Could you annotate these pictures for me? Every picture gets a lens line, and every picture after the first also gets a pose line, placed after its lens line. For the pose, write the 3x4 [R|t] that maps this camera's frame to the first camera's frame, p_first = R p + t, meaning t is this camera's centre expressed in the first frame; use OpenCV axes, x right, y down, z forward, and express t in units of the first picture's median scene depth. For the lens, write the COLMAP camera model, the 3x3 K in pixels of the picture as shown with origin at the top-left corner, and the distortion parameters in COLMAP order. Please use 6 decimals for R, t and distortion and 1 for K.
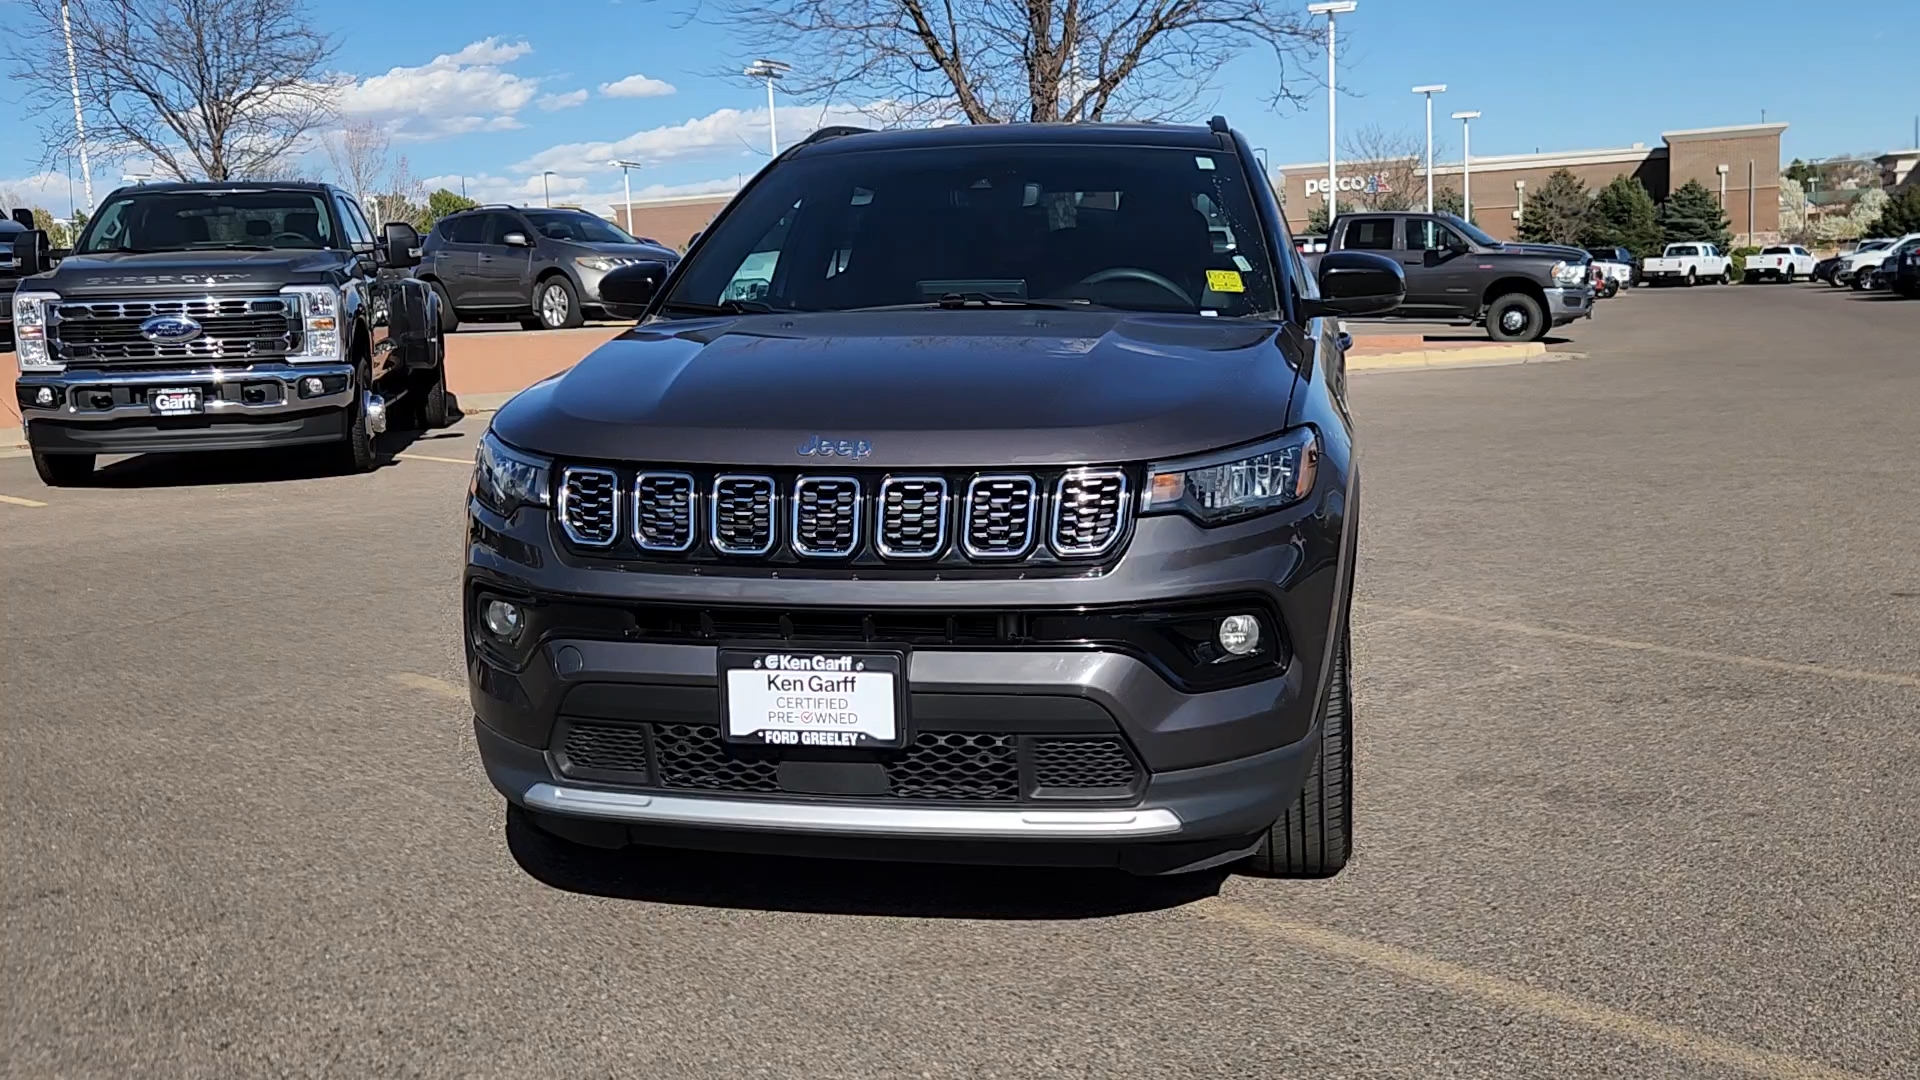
lens RADIAL K [[1909.3, 0, 942.6], [0, 1909.3, 545.1], [0, 0, 1]] dist [0.026565, 0.000000]
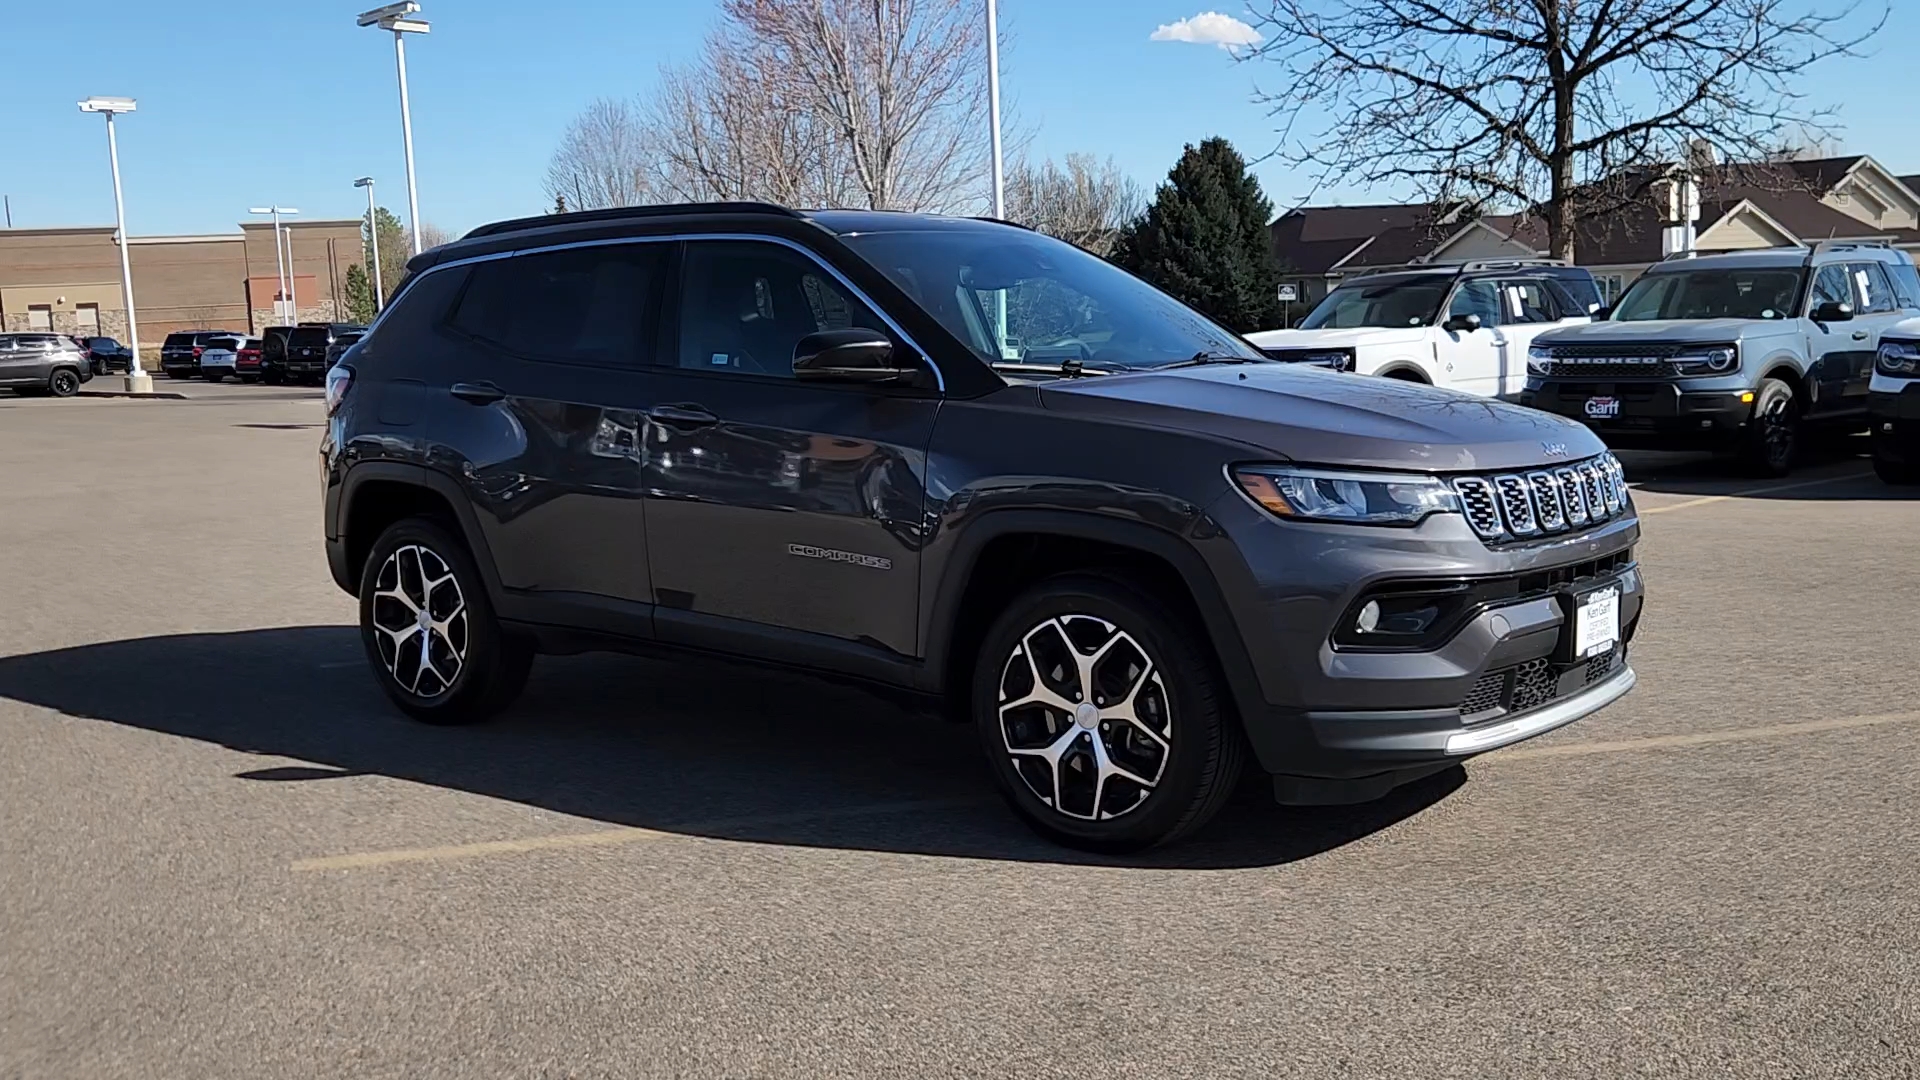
lens RADIAL K [[1909.3, 0, 948.0], [0, 1909.3, 543.6], [0, 0, 1]] dist [0.026565, 0.000000]
pose [[0.458958, -0.088039, 0.884085, -1.159028], [0.137189, 0.990166, 0.027383, -0.062039], [-0.877802, 0.108719, 0.466523, 0.556288]]
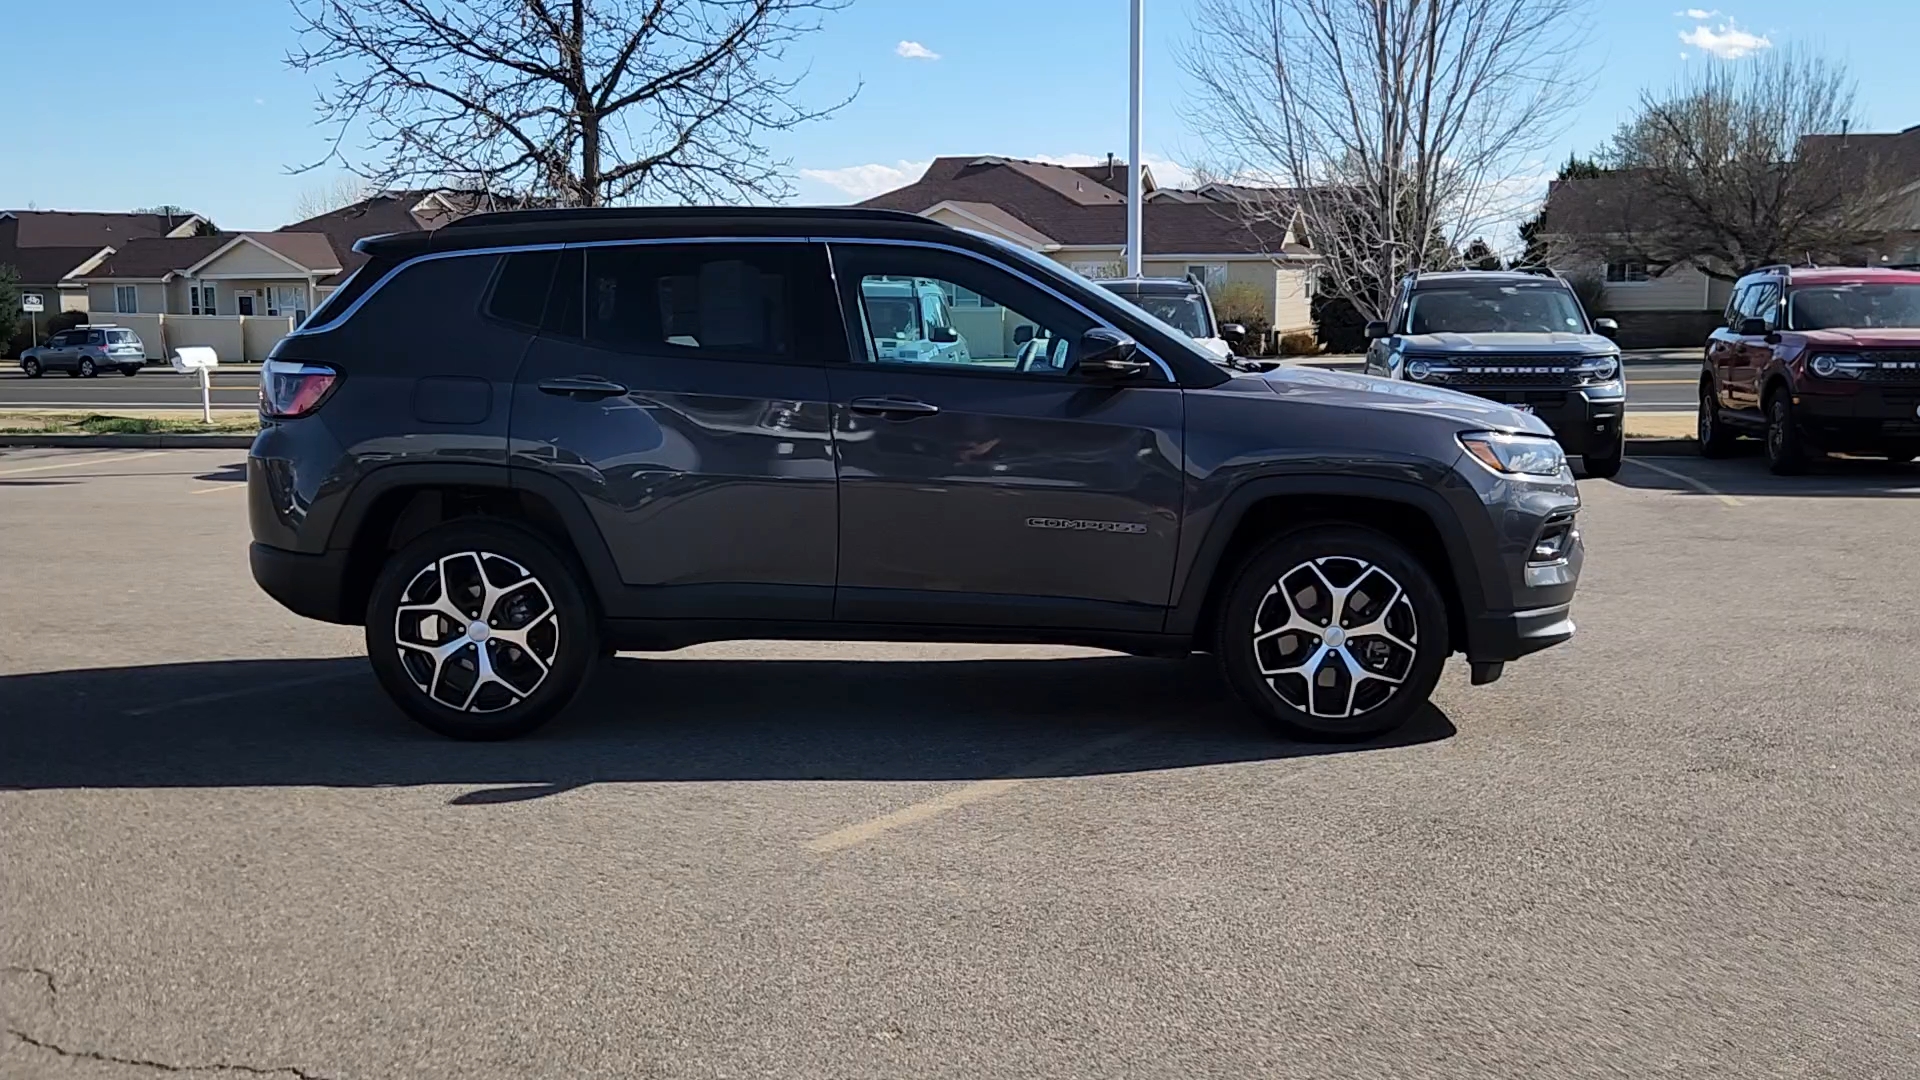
lens RADIAL K [[1909.3, 0, 946.4], [0, 1909.3, 536.5], [0, 0, 1]] dist [0.026565, 0.000000]
pose [[-0.194124, -0.082835, 0.977473, -1.451727], [0.147181, 0.982690, 0.112507, -0.188389], [-0.969873, 0.165706, -0.178572, 1.486664]]
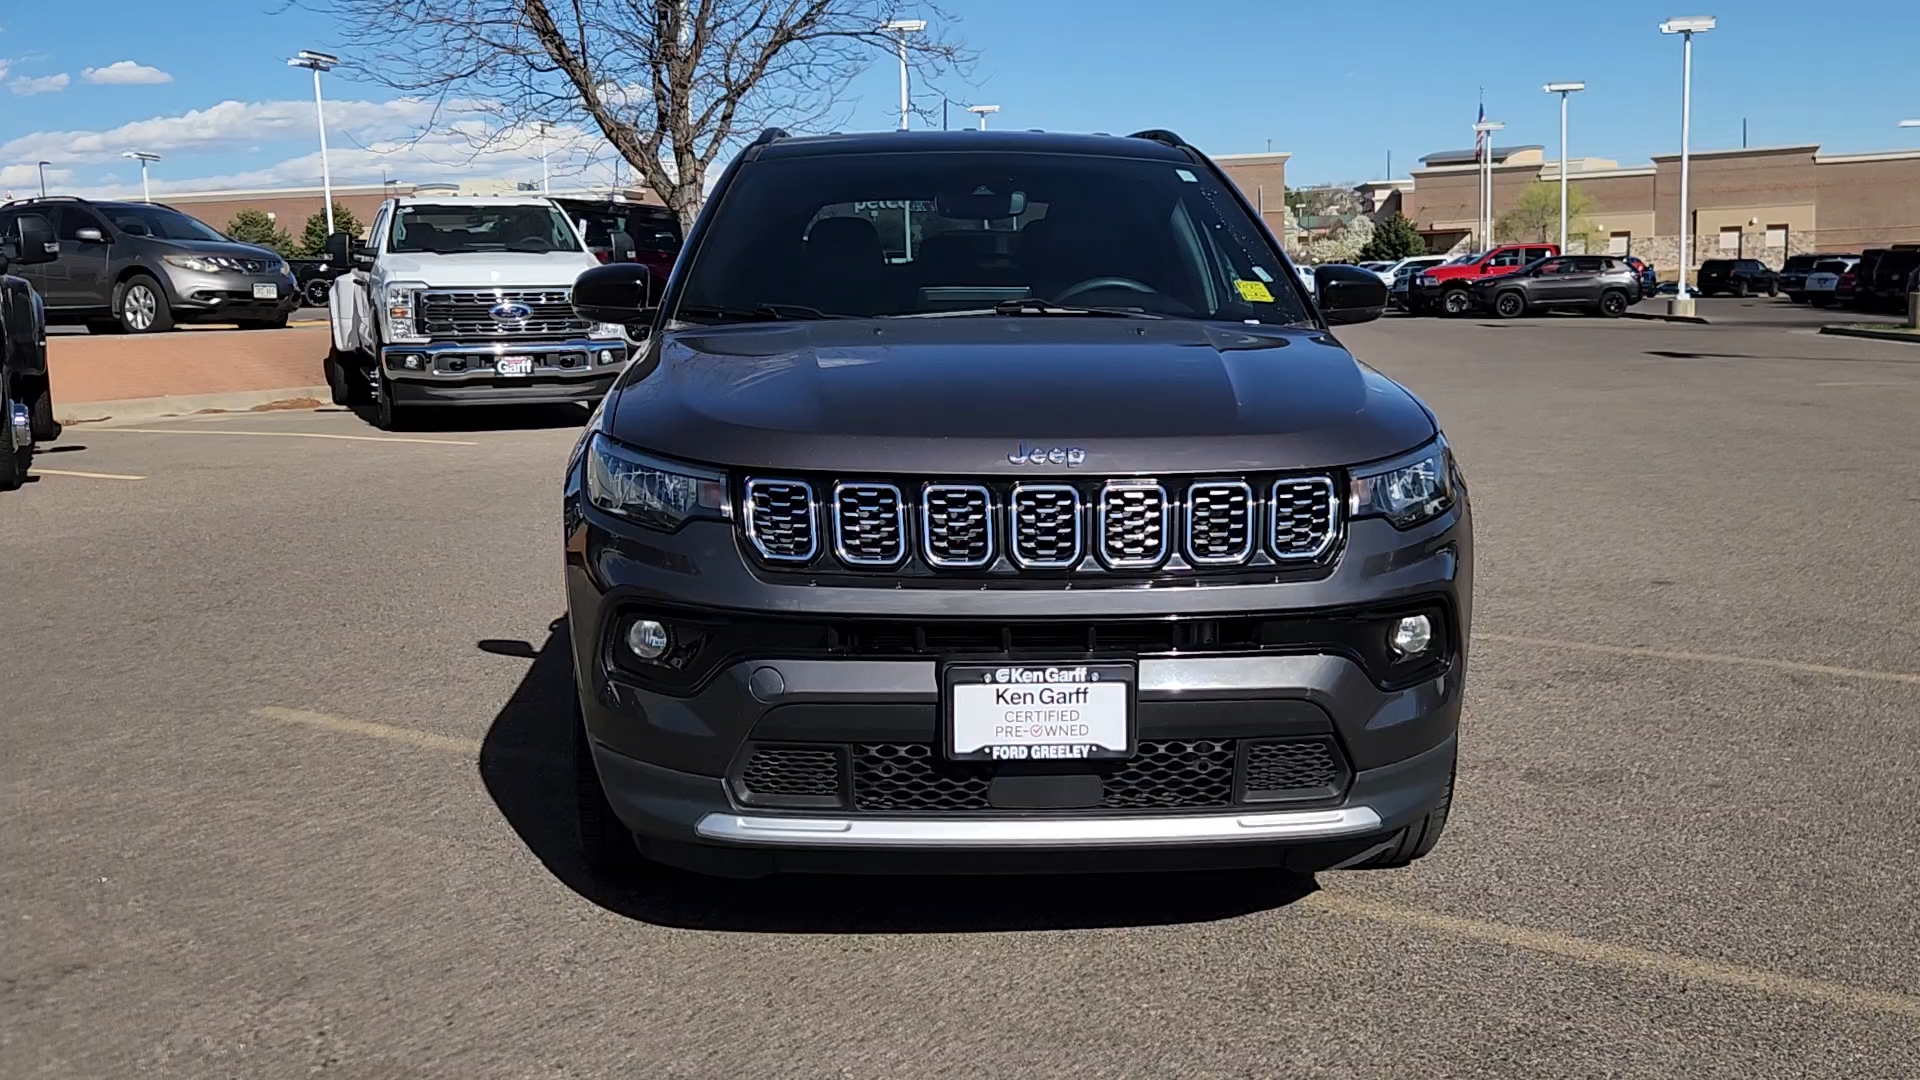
lens RADIAL K [[1909.3, 0, 941.5], [0, 1909.3, 549.2], [0, 0, 1]] dist [0.026565, 0.000000]
pose [[0.971191, -0.019352, 0.237516, -0.258946], [0.020009, 0.999800, -0.000356, -0.002742], [-0.237462, 0.005098, 0.971384, 0.044041]]
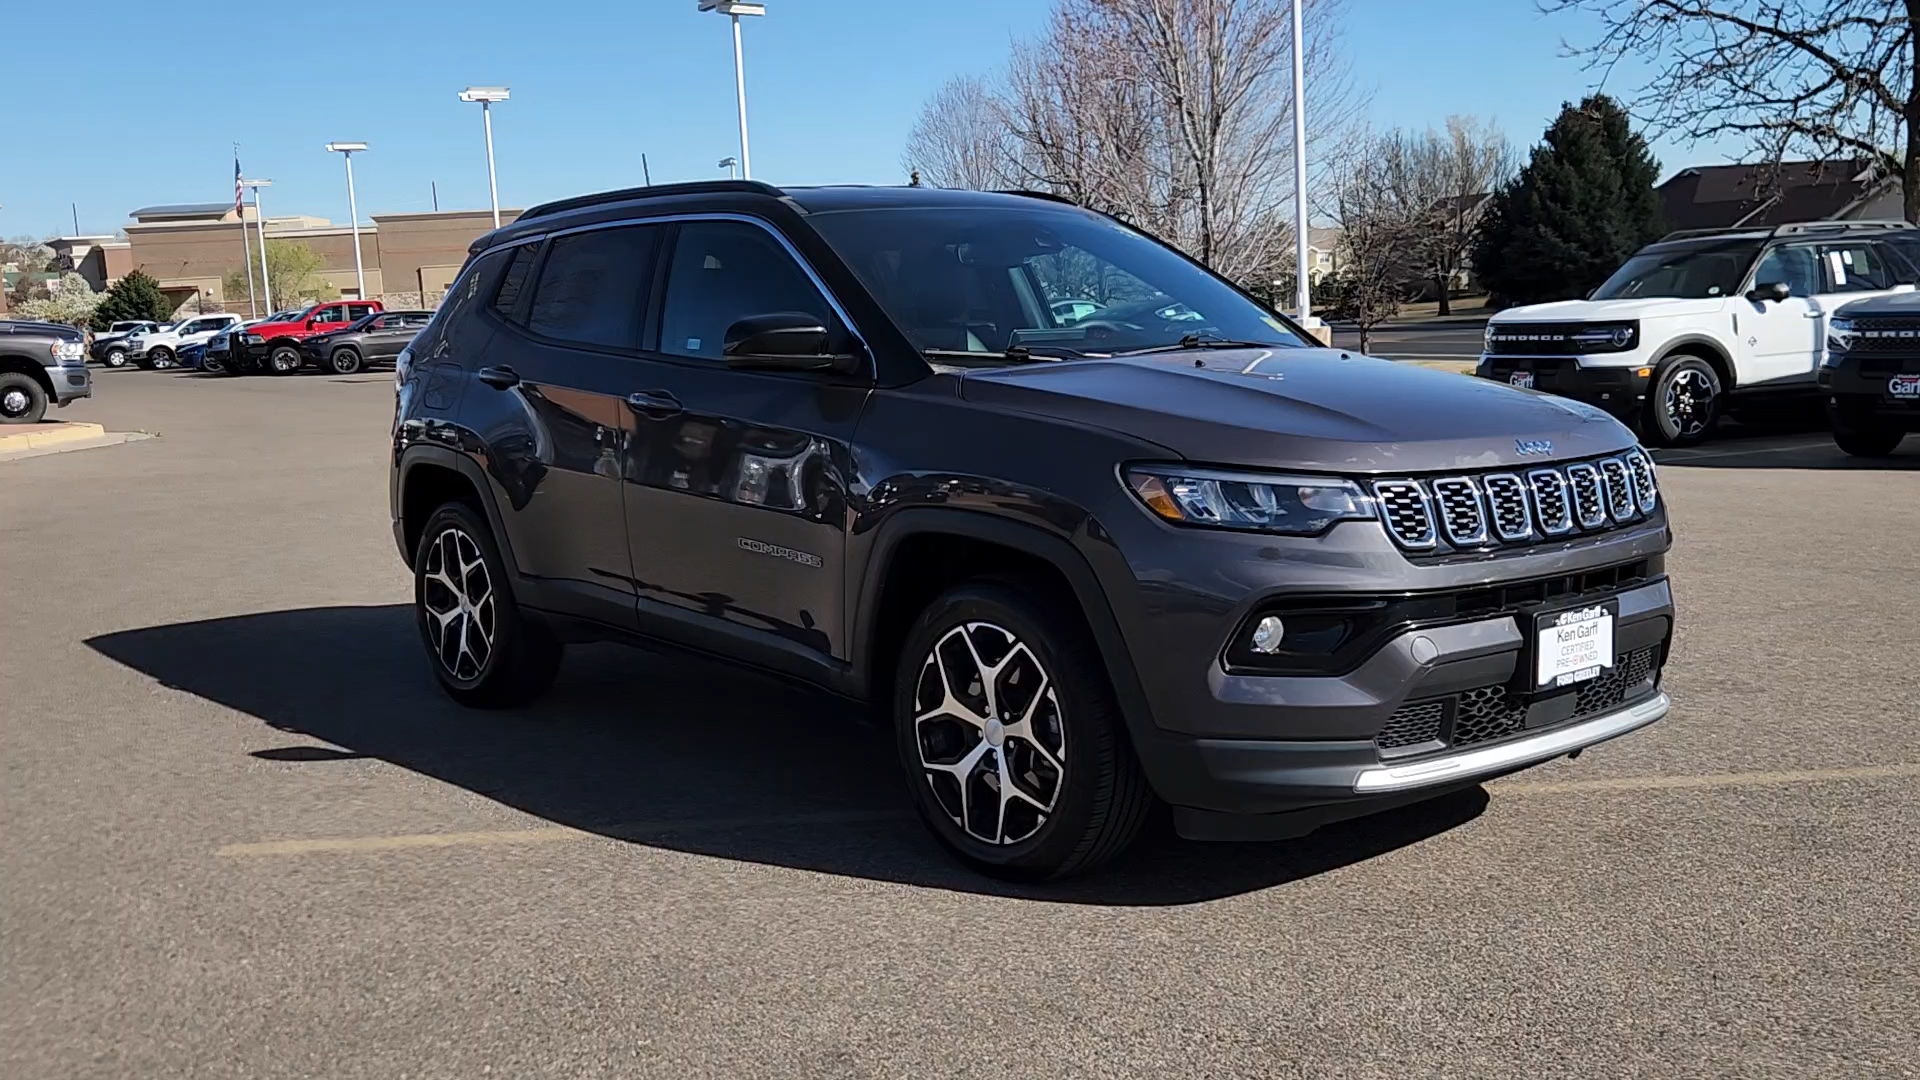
lens RADIAL K [[1909.3, 0, 947.7], [0, 1909.3, 547.5], [0, 0, 1]] dist [0.026565, 0.000000]
pose [[0.623105, -0.092676, 0.776628, -0.963127], [0.124761, 0.992018, 0.018281, -0.042600], [-0.772124, 0.085502, 0.629694, 0.385638]]
